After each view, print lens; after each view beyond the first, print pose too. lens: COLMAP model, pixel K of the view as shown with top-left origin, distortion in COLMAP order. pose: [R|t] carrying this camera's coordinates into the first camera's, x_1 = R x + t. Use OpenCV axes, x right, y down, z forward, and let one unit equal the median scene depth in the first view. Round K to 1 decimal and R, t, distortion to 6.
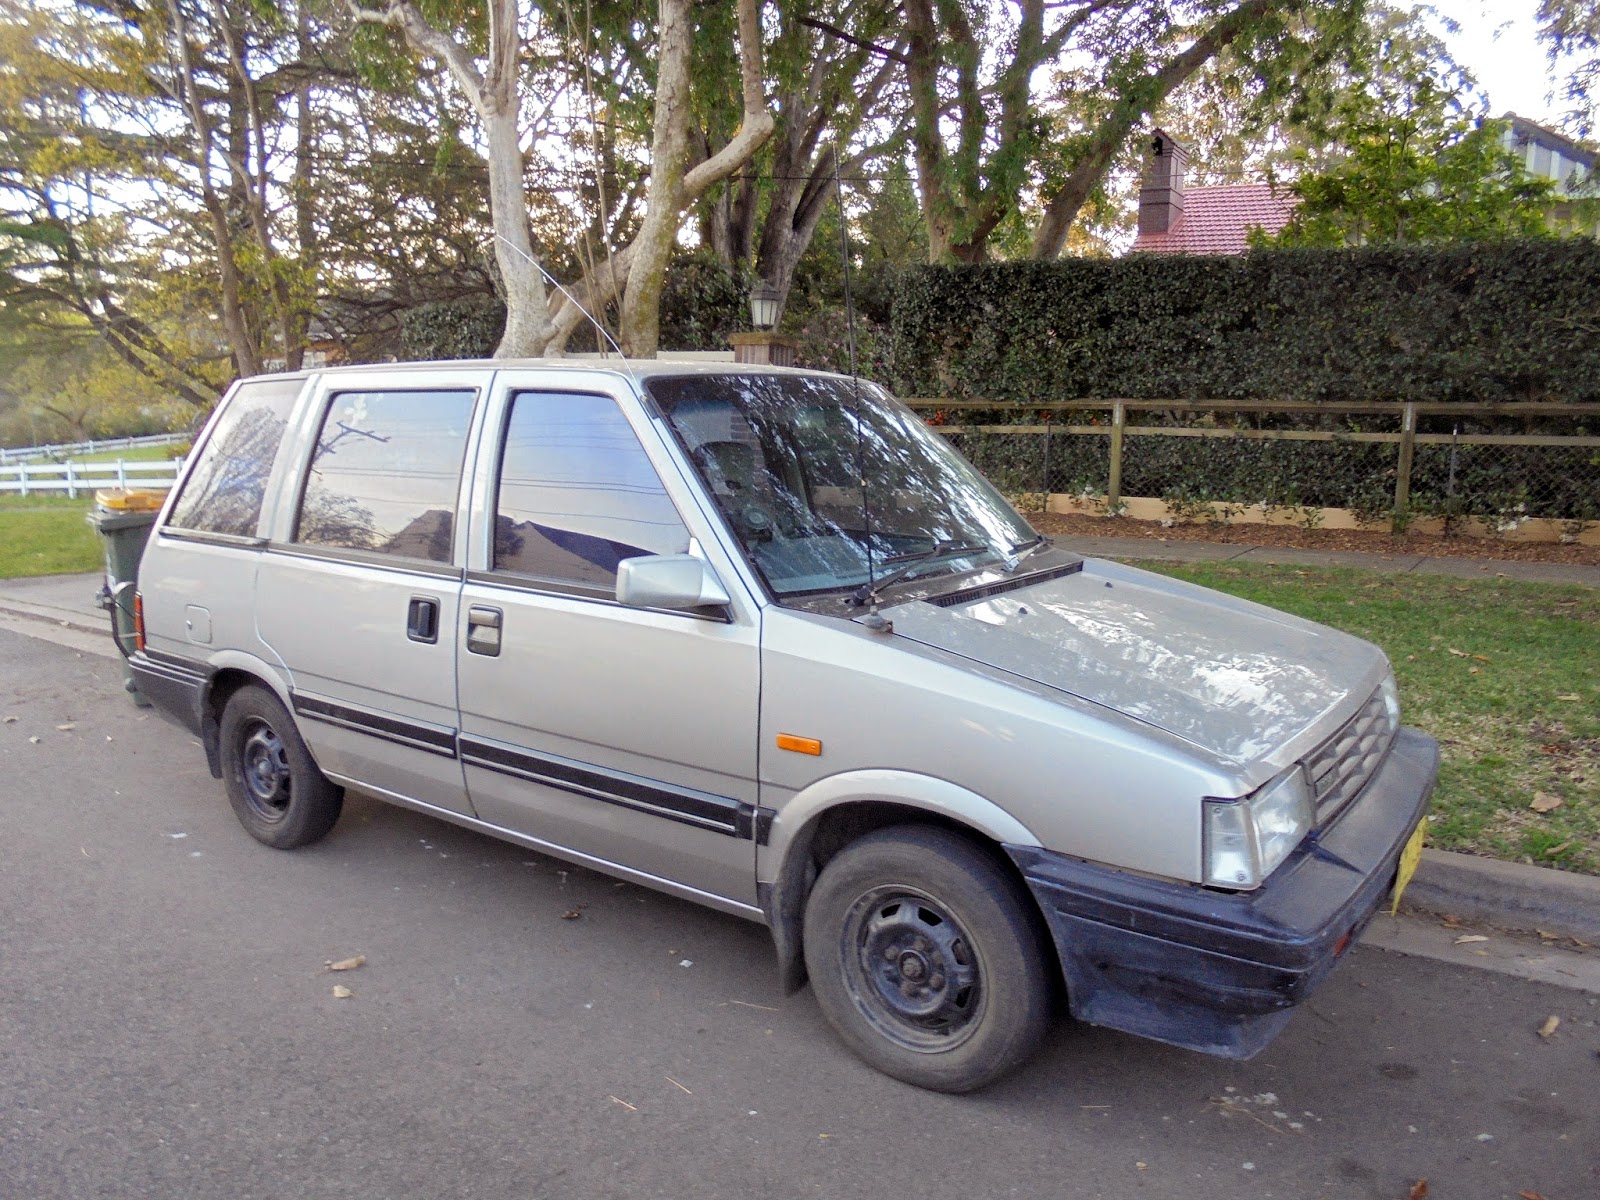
lens RADIAL K [[1211.8, 0, 800.0], [0, 1211.8, 600.0], [0, 0, 1]] dist [-0.117762, 0.100653]
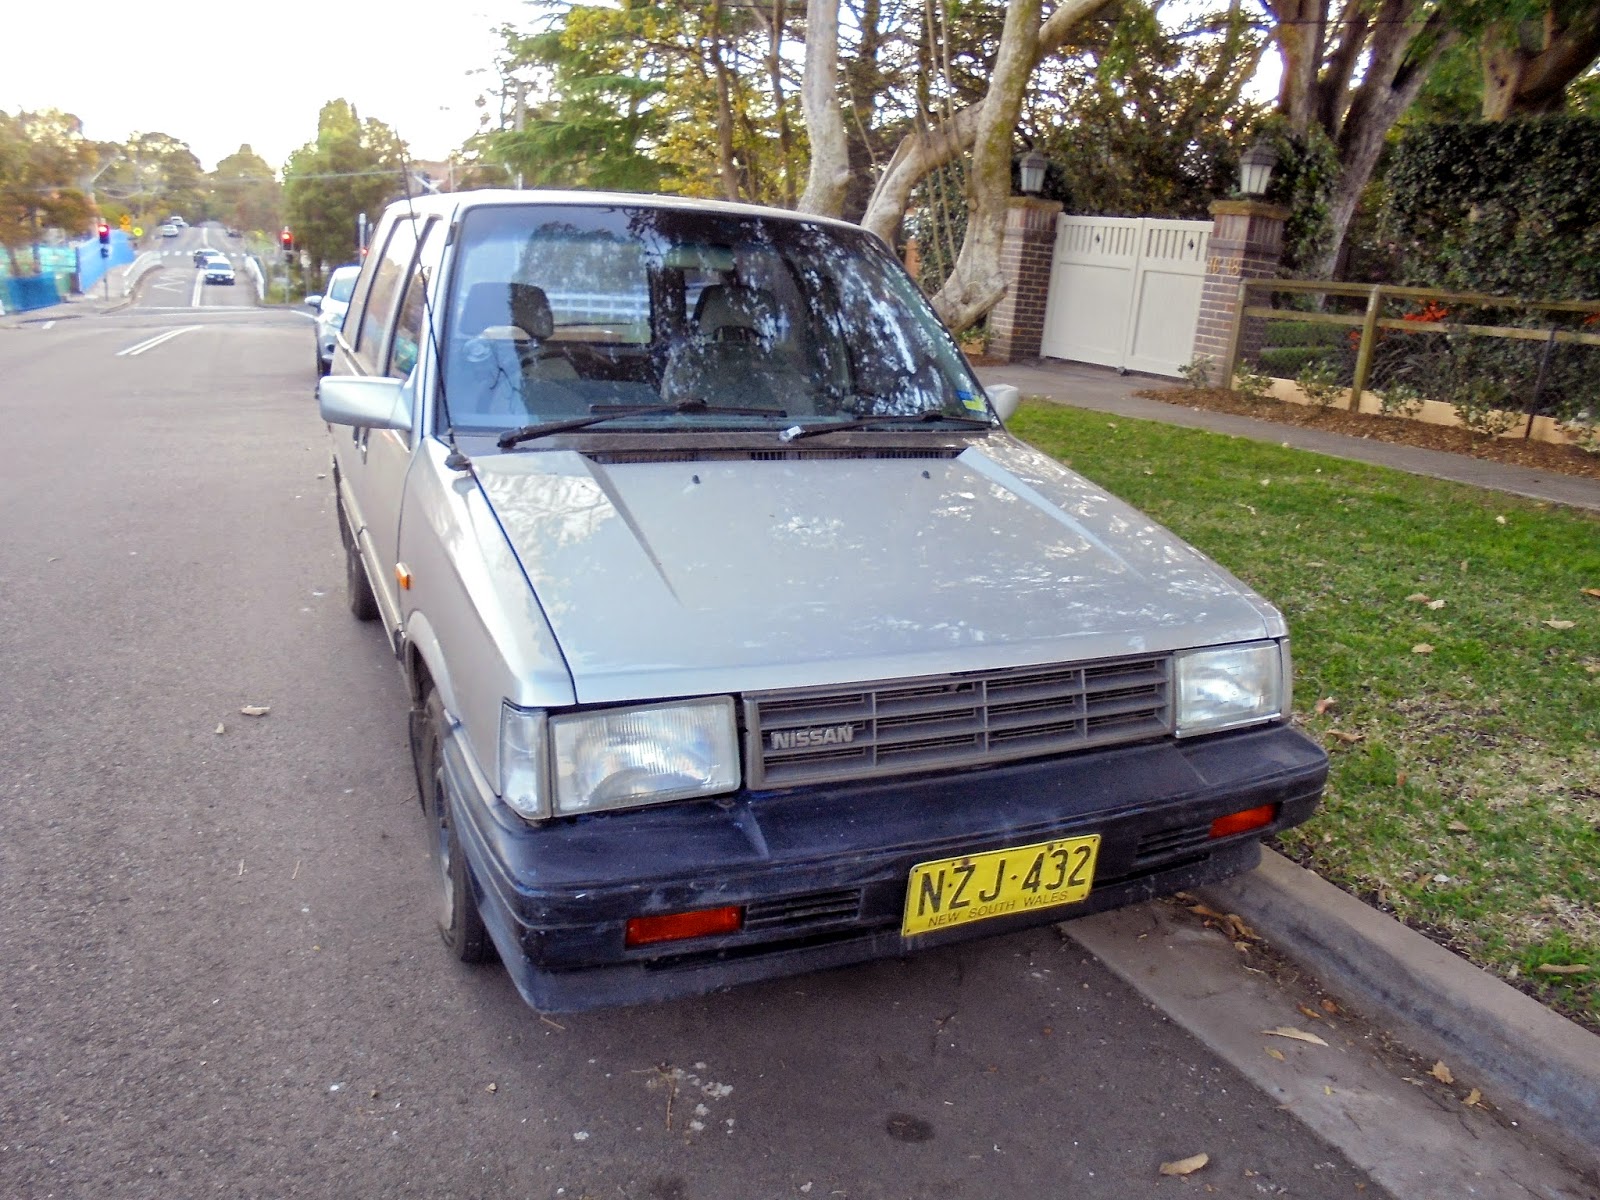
lens RADIAL K [[1211.8, 0, 800.0], [0, 1211.8, 600.0], [0, 0, 1]] dist [-0.117762, 0.100653]
pose [[0.866204, 0.181866, -0.465419, 0.181897], [-0.133104, 0.981741, 0.135899, -0.009253], [0.481636, -0.055767, 0.874595, 0.072586]]
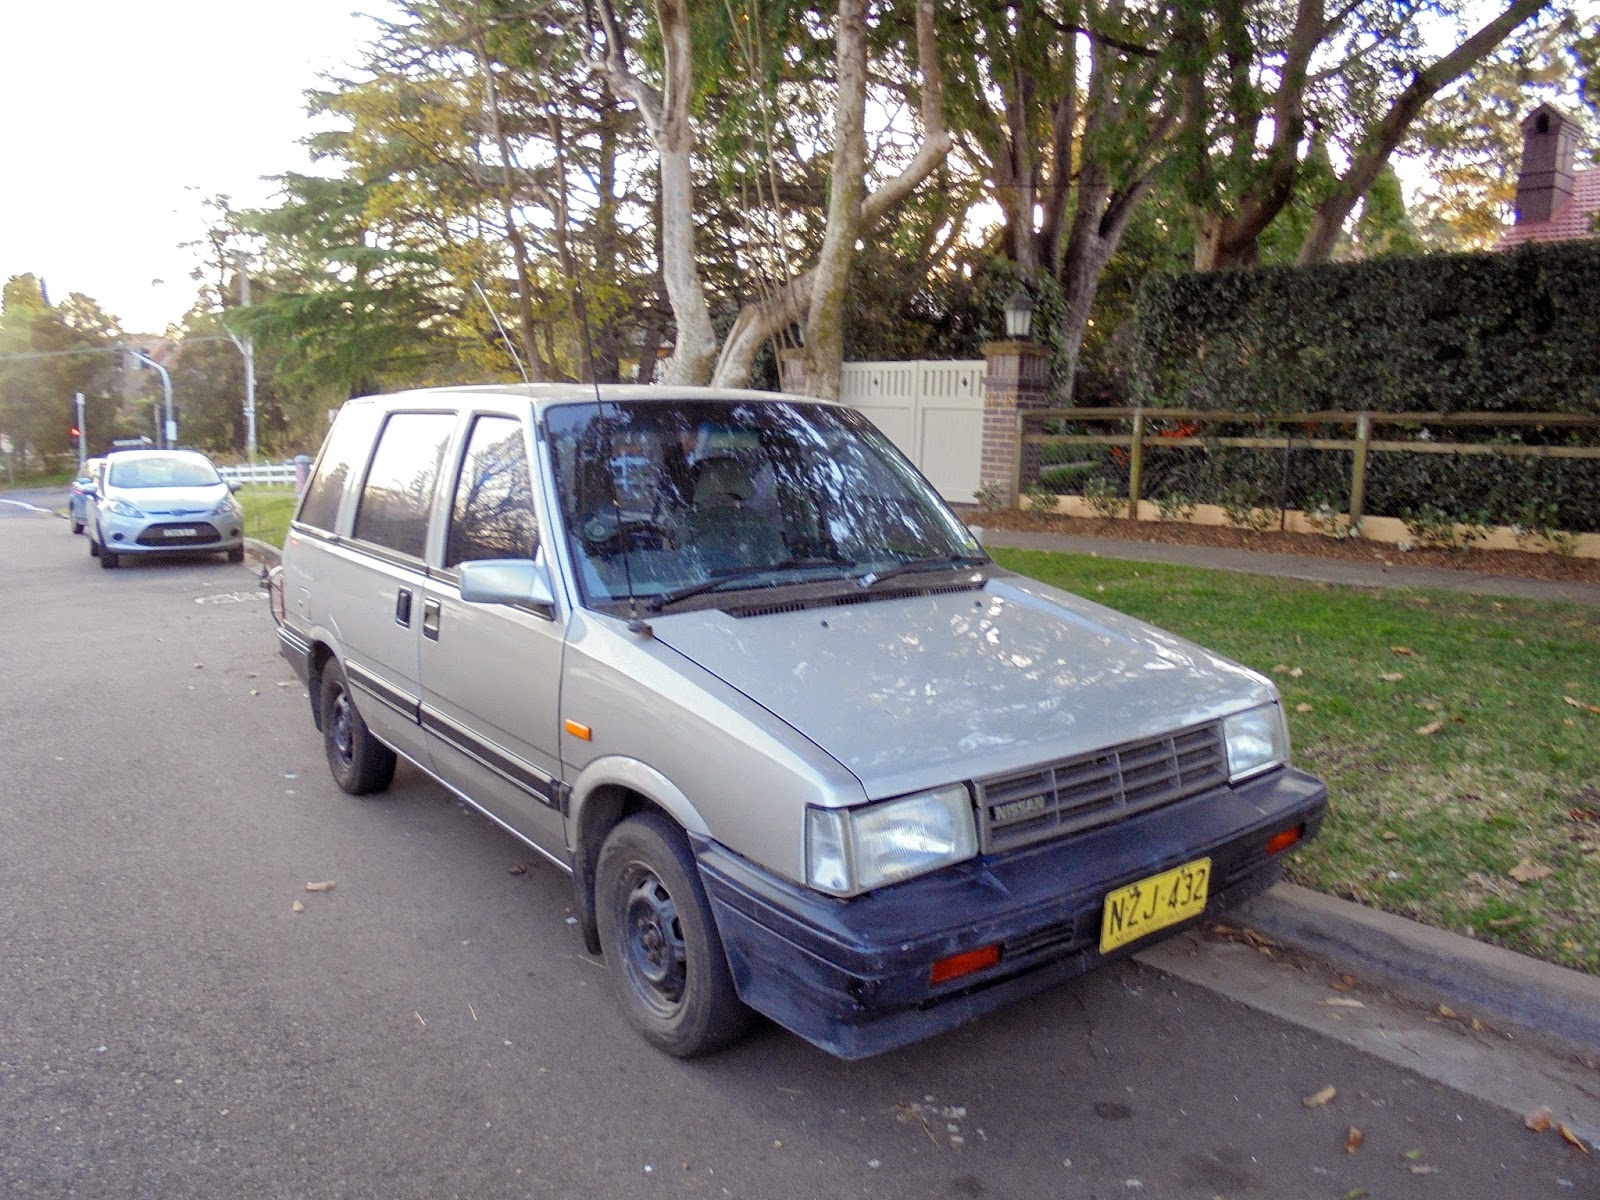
lens RADIAL K [[1211.8, 0, 800.0], [0, 1211.8, 600.0], [0, 0, 1]] dist [-0.117762, 0.100653]
pose [[0.954964, 0.045044, -0.293283, 0.128846], [-0.046189, 0.998928, 0.003024, -0.003929], [0.293105, 0.010659, 0.956021, -0.006582]]
